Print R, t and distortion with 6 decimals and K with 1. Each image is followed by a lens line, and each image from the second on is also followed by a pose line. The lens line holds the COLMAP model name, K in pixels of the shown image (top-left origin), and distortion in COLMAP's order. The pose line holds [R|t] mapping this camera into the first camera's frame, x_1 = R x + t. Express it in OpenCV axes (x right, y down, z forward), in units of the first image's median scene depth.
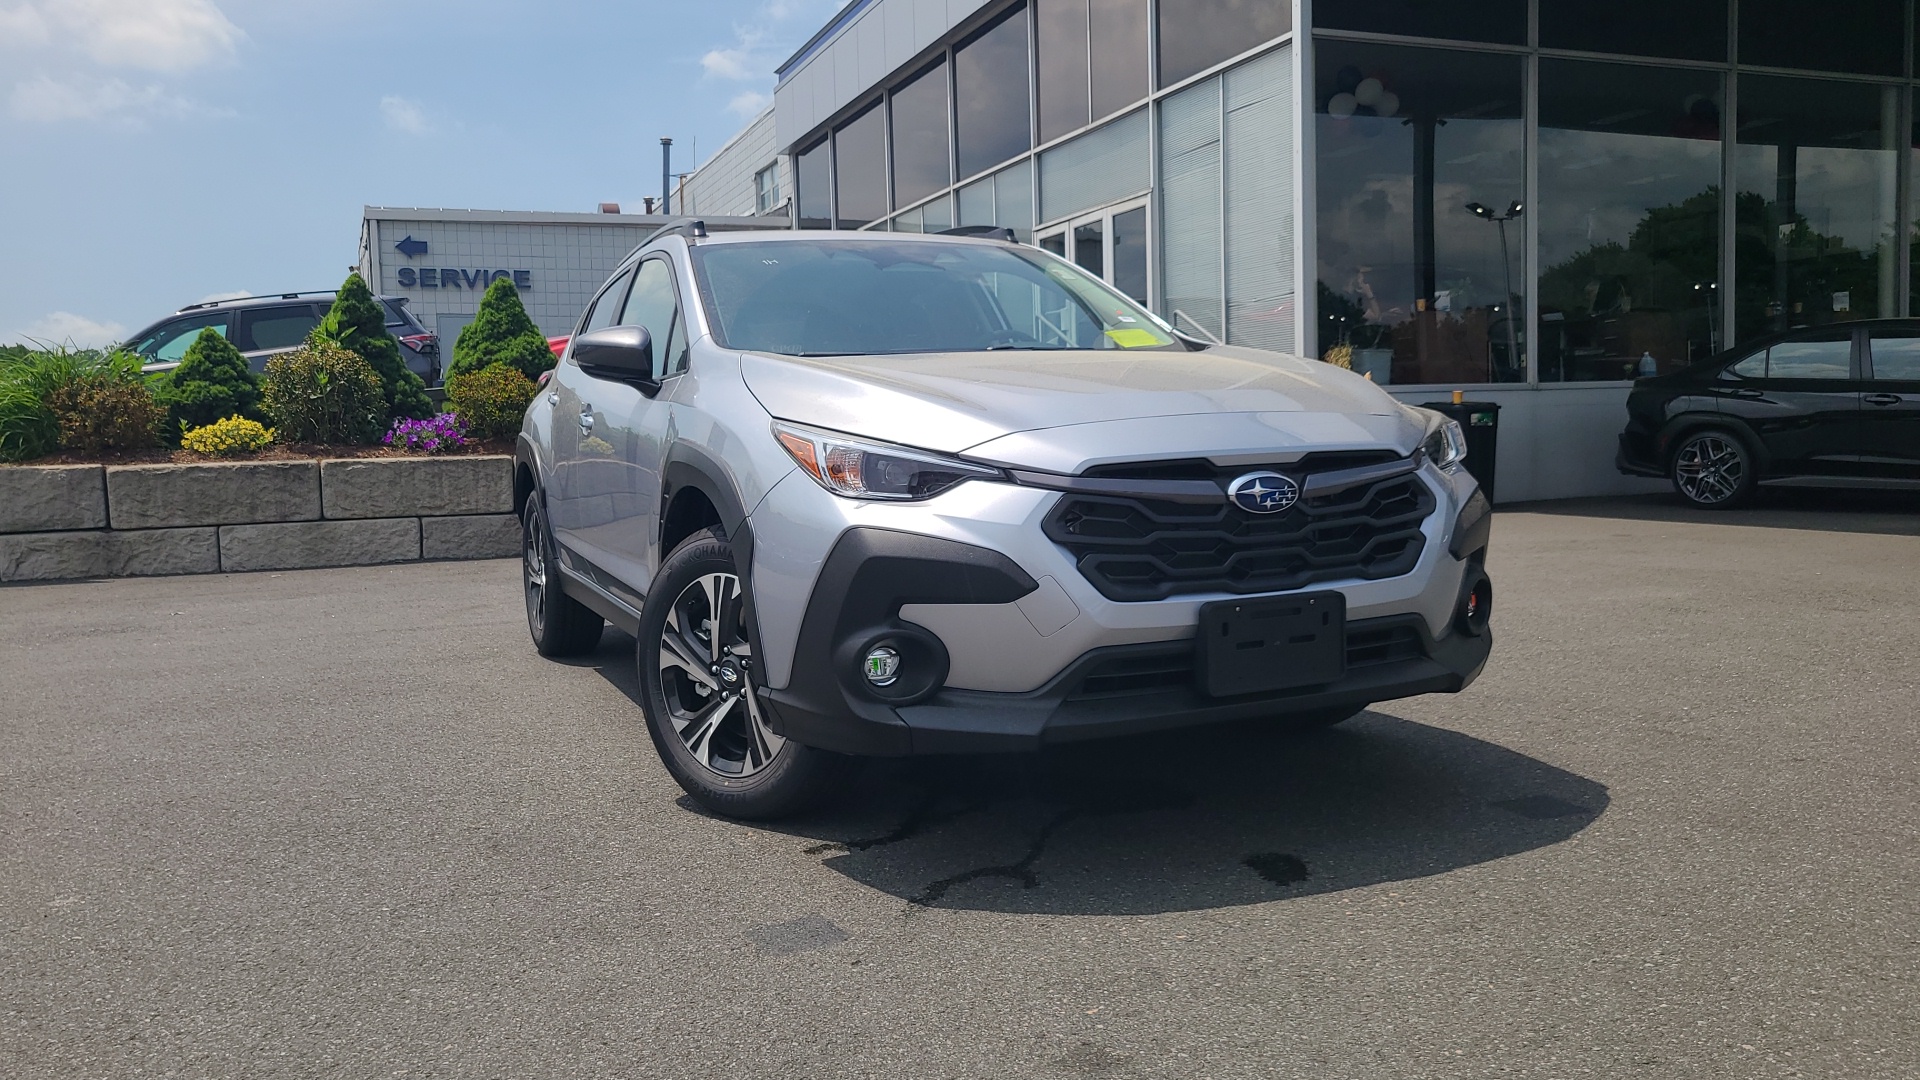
lens RADIAL K [[1421.6, 0, 960.0], [0, 1421.6, 540.0], [0, 0, 1]] dist [0.030929, -0.013992]
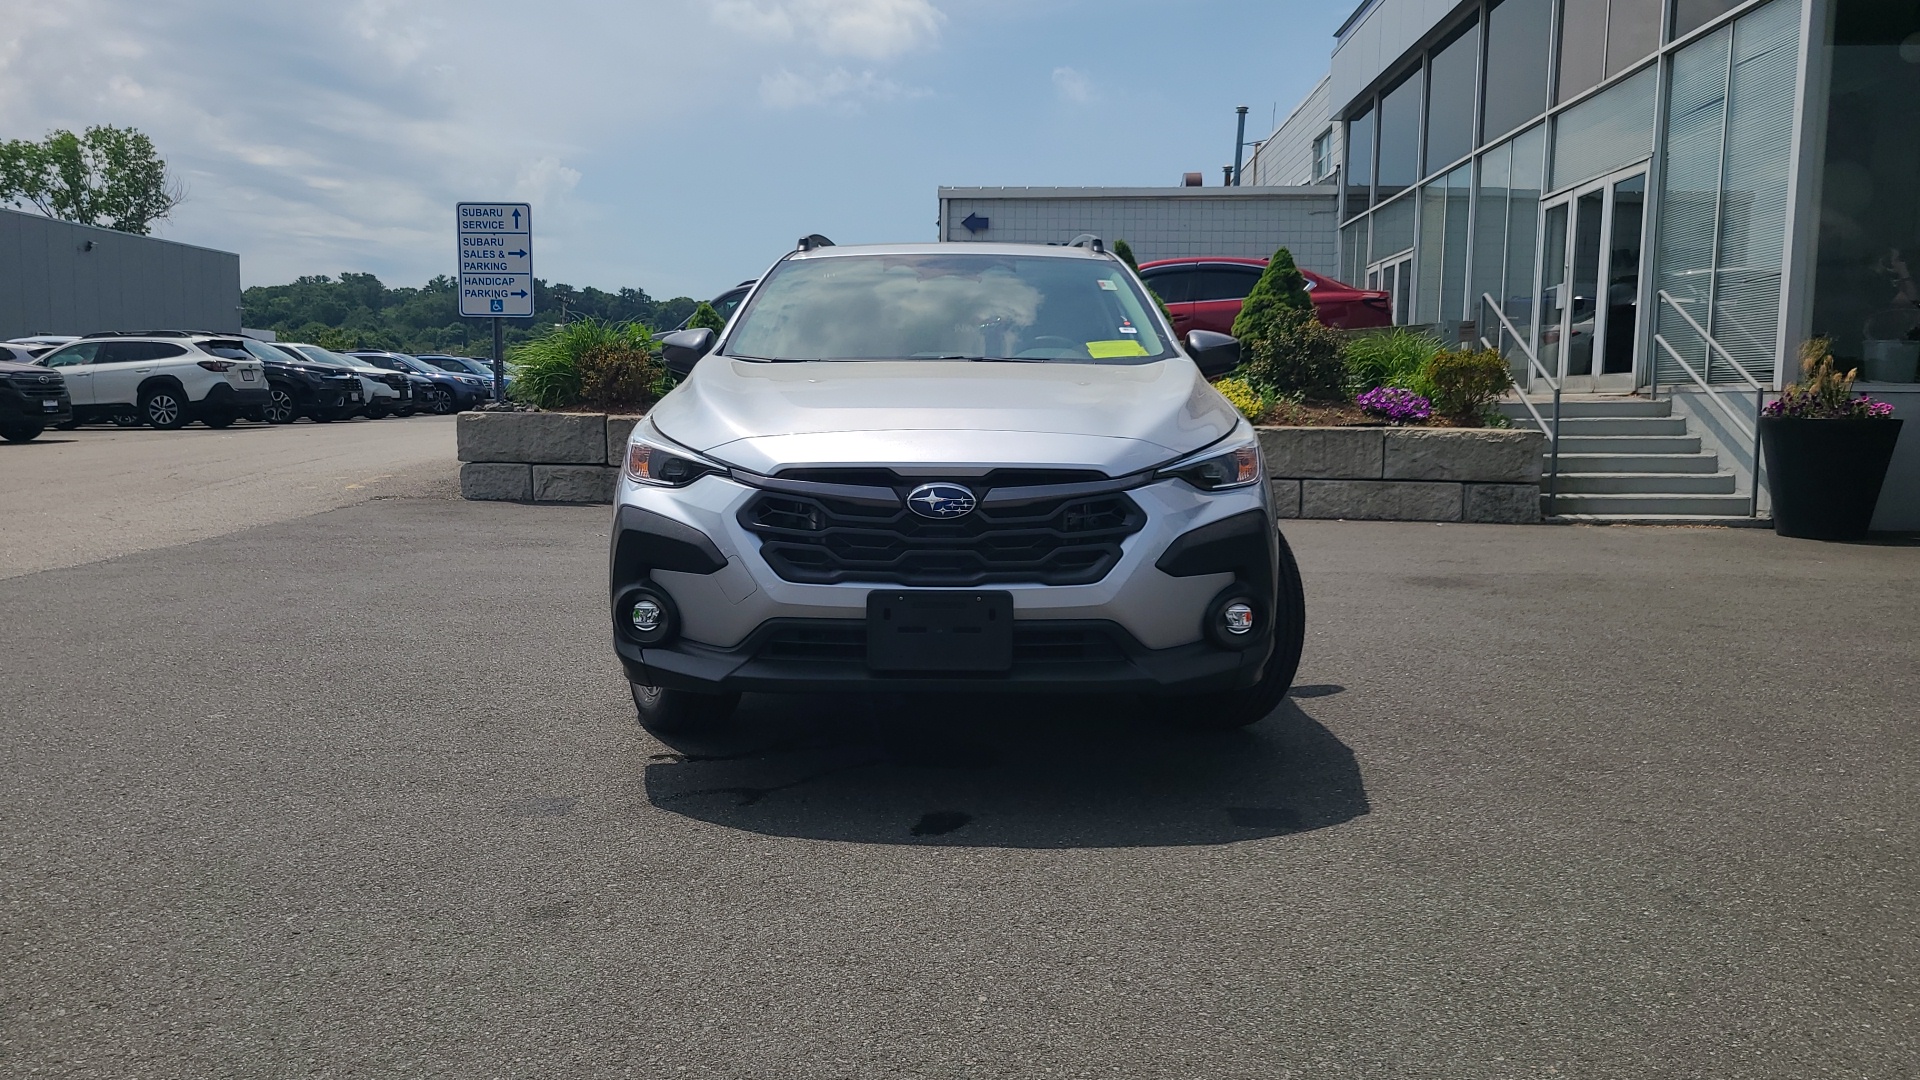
lens RADIAL K [[1424.4, 0, 960.0], [0, 1424.4, 540.0], [0, 0, 1]] dist [0.071864, -0.069838]
pose [[0.908141, 0.081935, -0.410569, 0.212467], [-0.071886, 0.996615, 0.039885, -0.014721], [0.412447, -0.006707, 0.910957, -0.016538]]
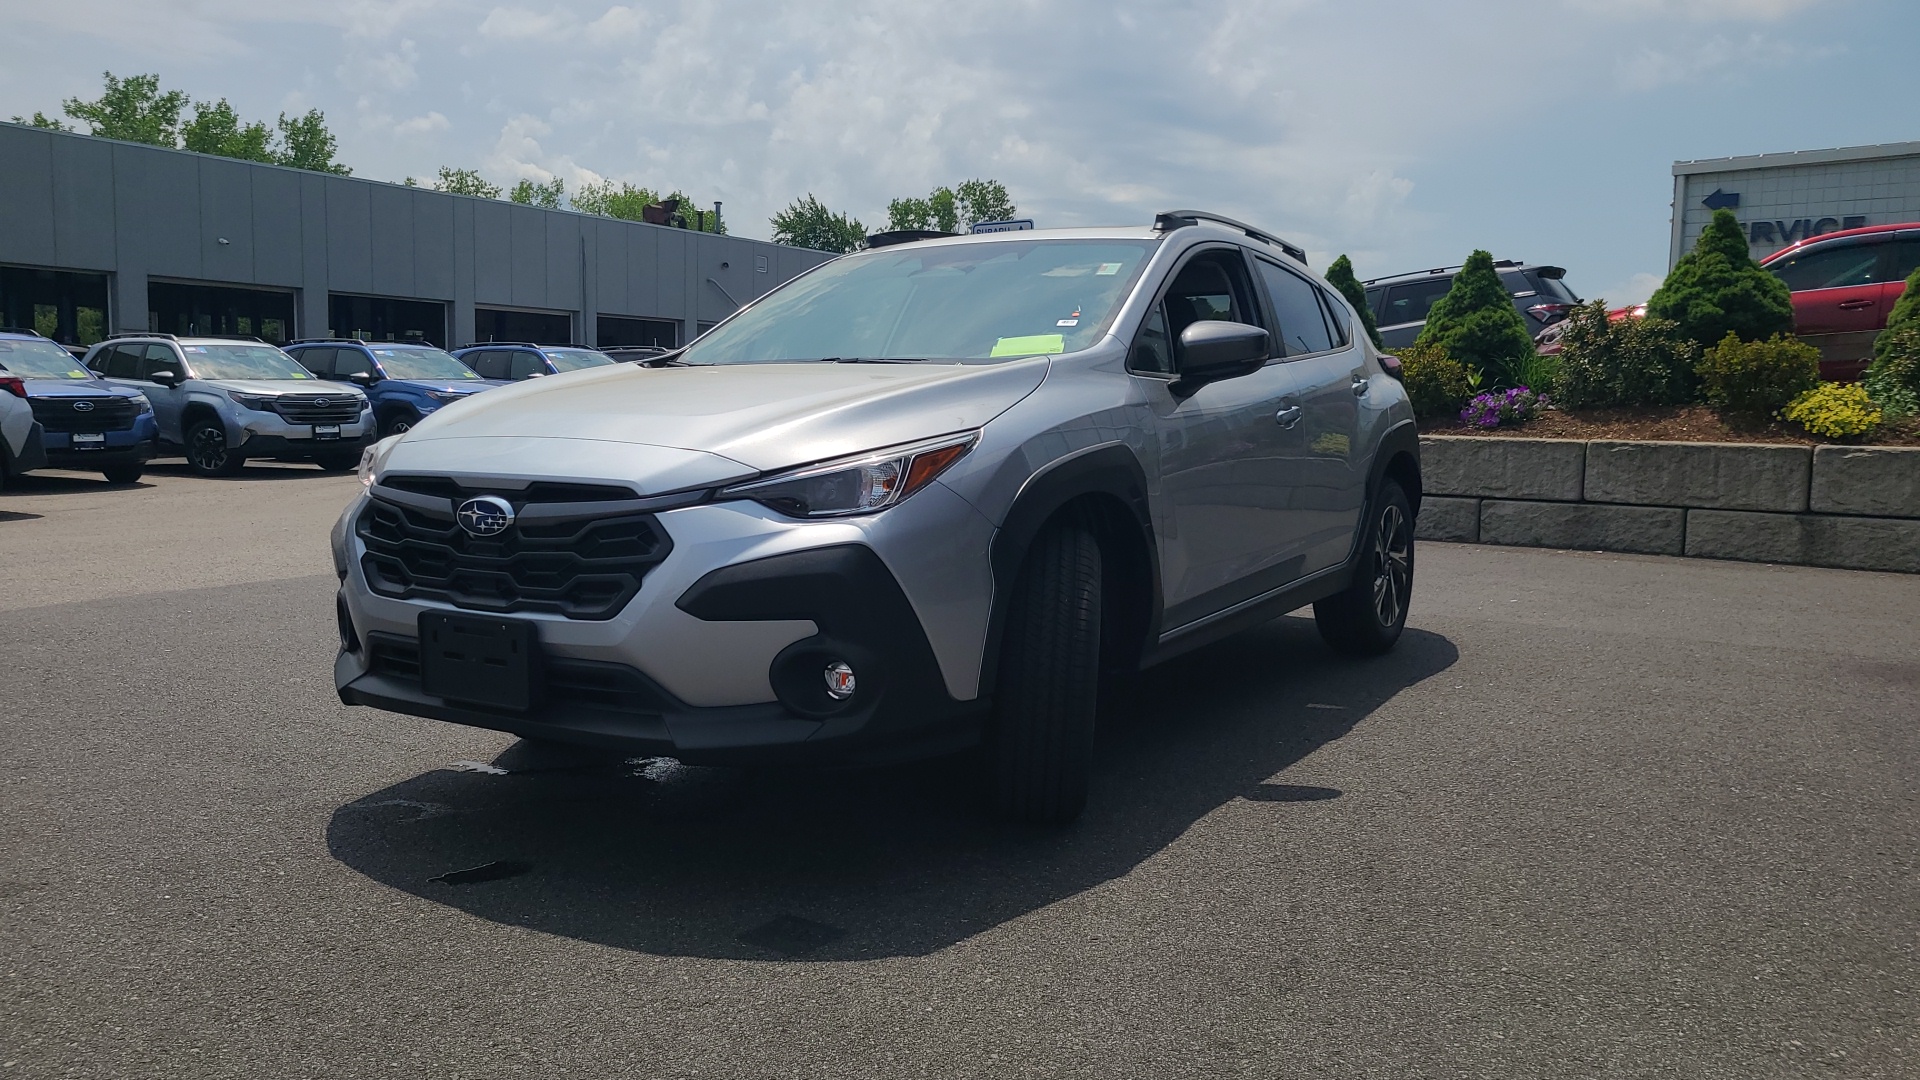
lens RADIAL K [[1439.9, 0, 929.3], [0, 1439.9, 546.0], [0, 0, 1]] dist [0.034291, -0.008826]
pose [[0.545986, 0.119124, -0.829282, 0.382392], [-0.094237, 0.992290, 0.080496, -0.038176], [0.832477, 0.034199, 0.553003, 0.205696]]
